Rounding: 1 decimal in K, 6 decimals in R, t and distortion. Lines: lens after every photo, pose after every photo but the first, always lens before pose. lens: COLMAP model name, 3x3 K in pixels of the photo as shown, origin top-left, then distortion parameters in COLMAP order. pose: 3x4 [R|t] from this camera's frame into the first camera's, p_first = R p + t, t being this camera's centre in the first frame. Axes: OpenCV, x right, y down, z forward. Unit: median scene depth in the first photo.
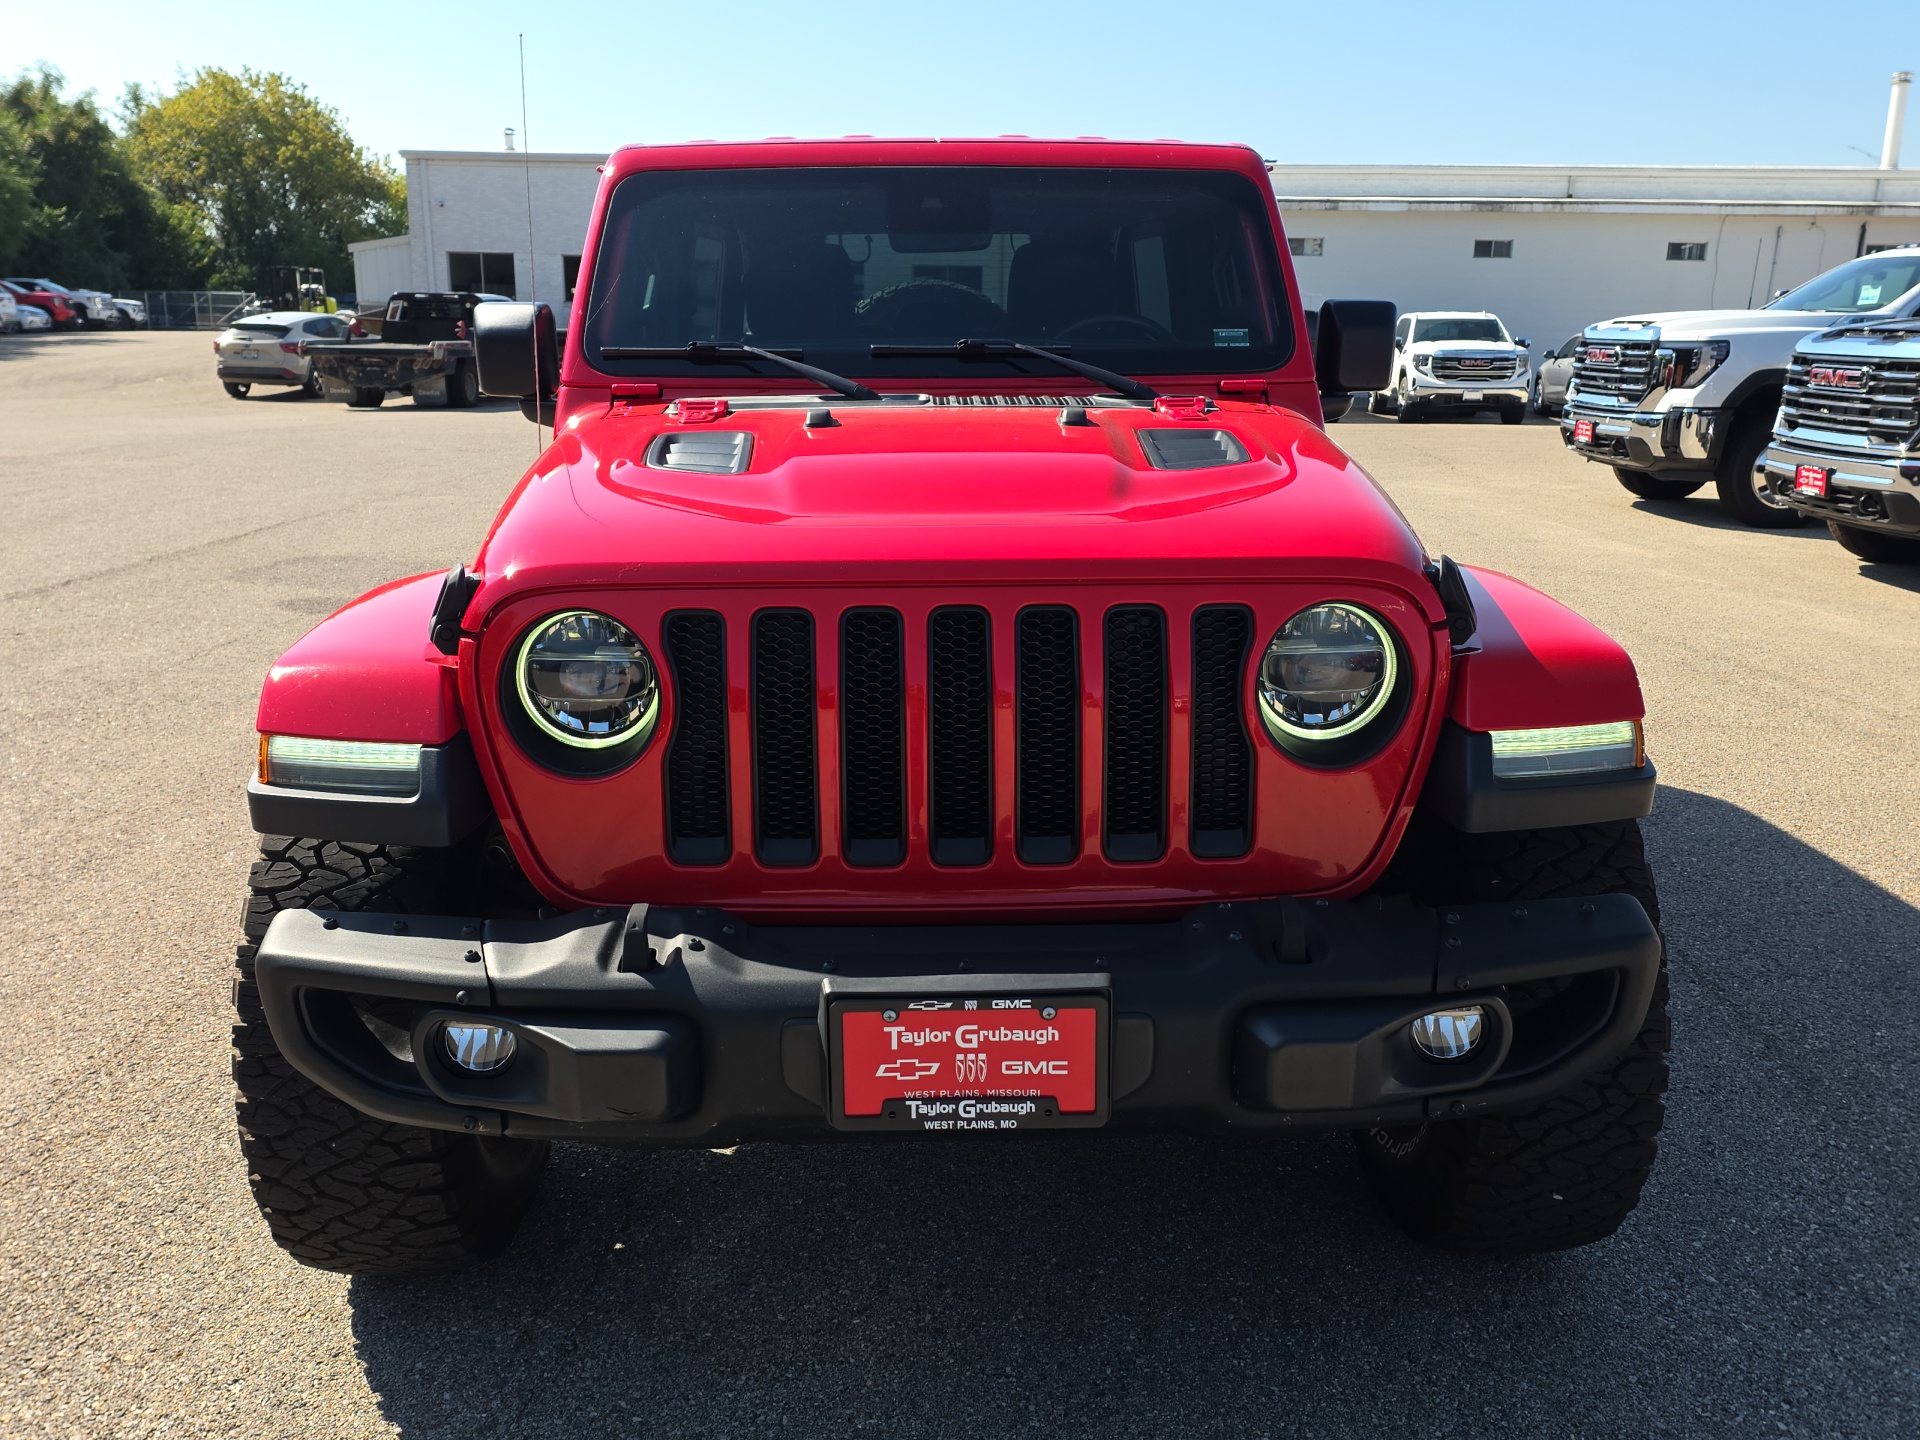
lens RADIAL K [[1515.8, 0, 968.5], [0, 1515.8, 760.7], [0, 0, 1]] dist [0.054643, -0.014022]
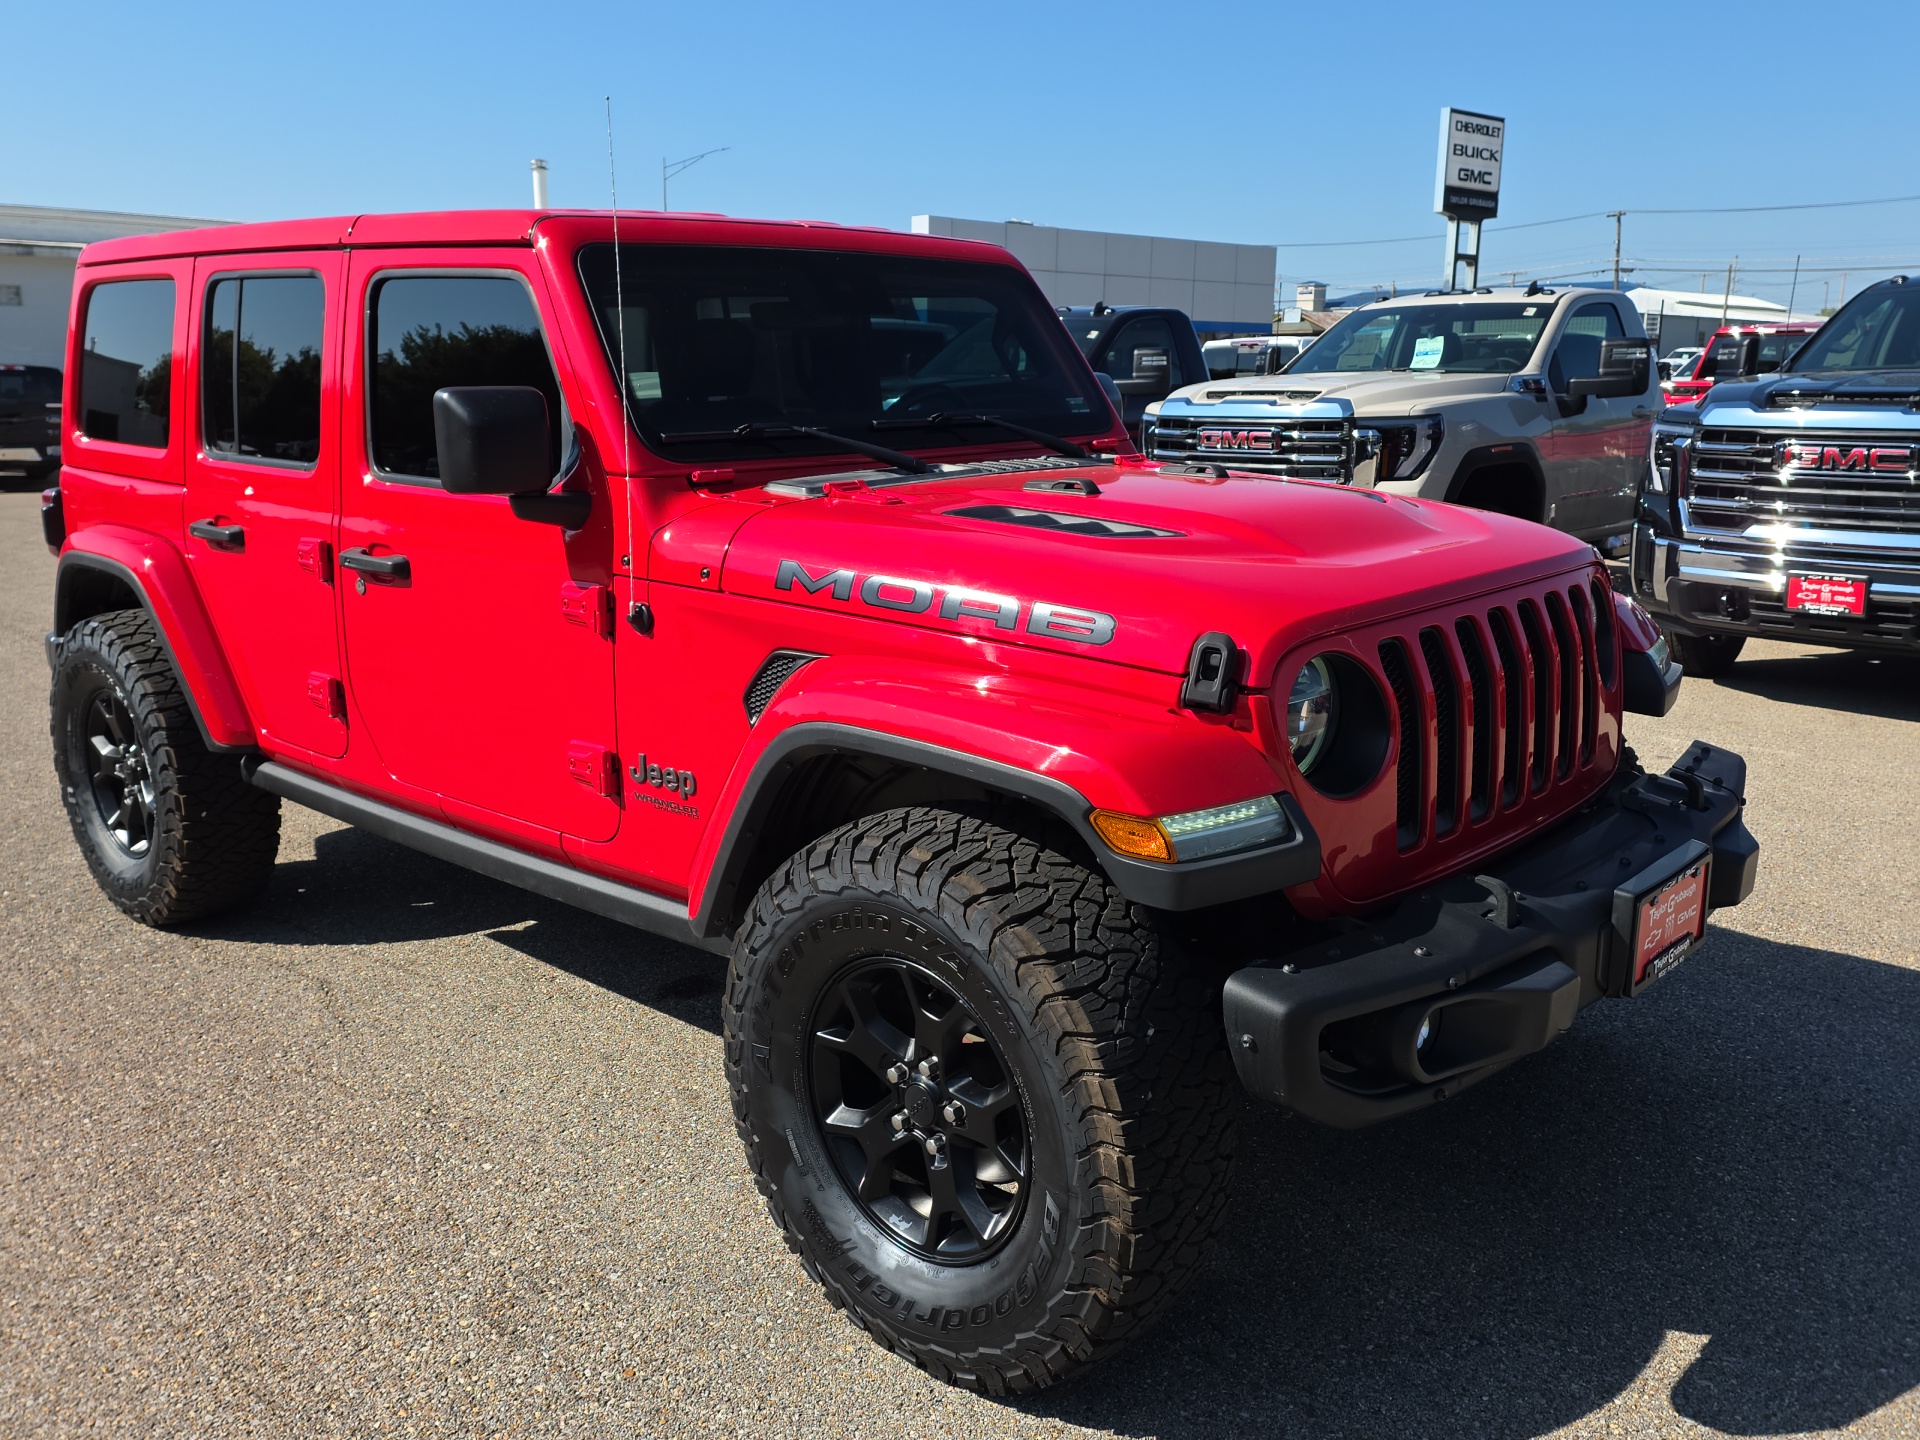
lens RADIAL K [[1569.6, 0, 901.6], [0, 1569.6, 721.2], [0, 0, 1]] dist [0.012496, -0.004726]
pose [[0.709103, -0.157147, 0.687370, -1.476657], [0.201174, 0.979419, 0.016381, -0.151815], [-0.675798, 0.126665, 0.726122, 0.393308]]
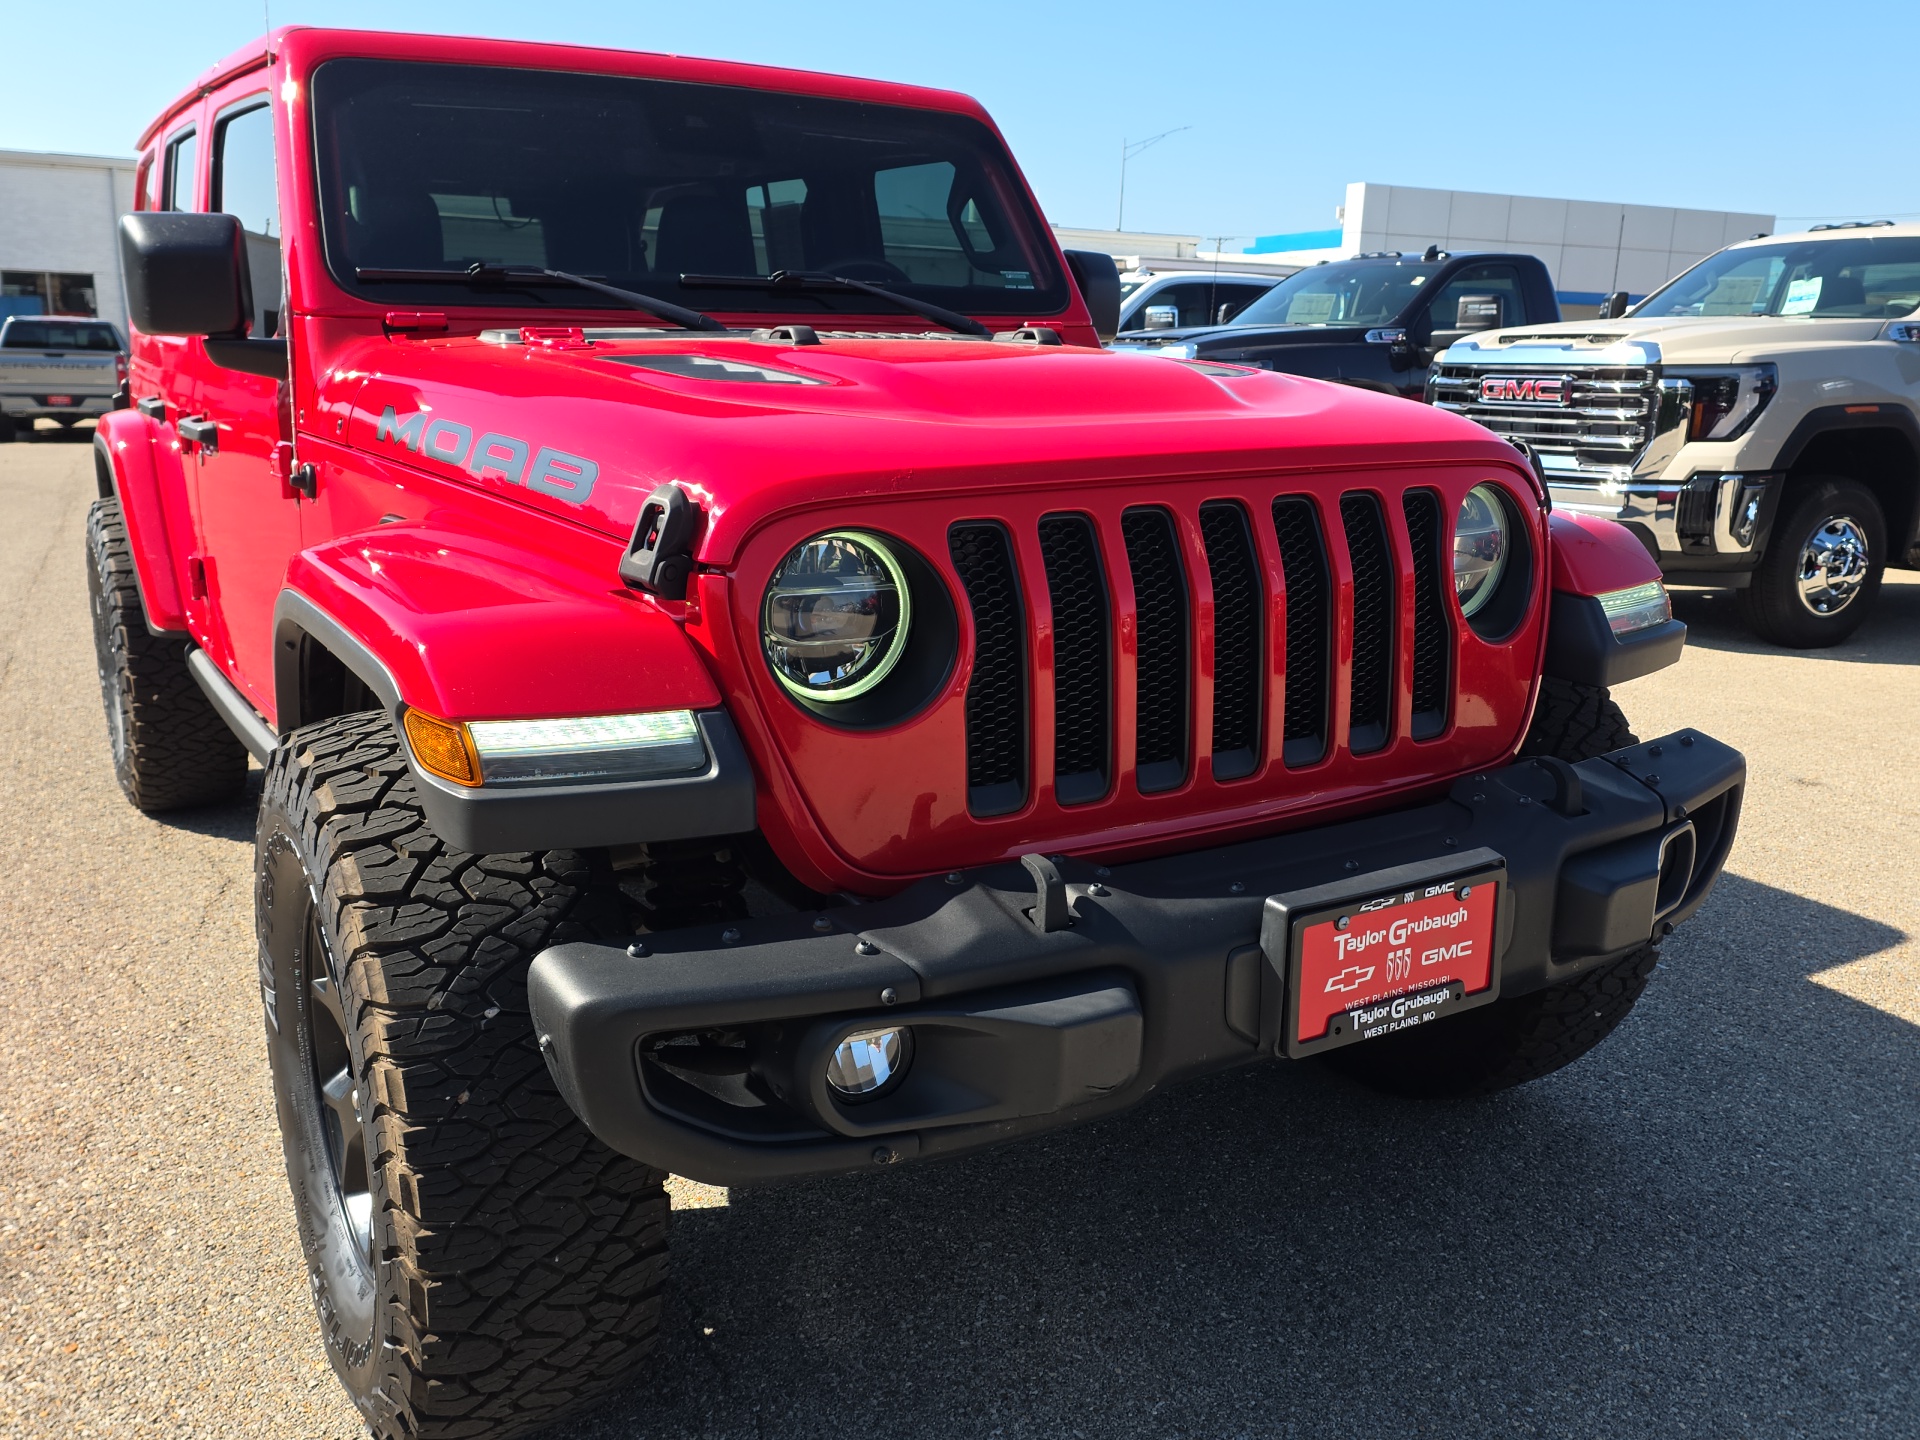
lens RADIAL K [[1569.6, 0, 901.6], [0, 1569.6, 721.2], [0, 0, 1]] dist [0.012496, -0.004726]
pose [[0.870008, -0.103916, 0.481963, -0.734656], [0.124318, 0.992187, -0.010485, 0.019877], [-0.477108, 0.069039, 0.876129, 0.265091]]
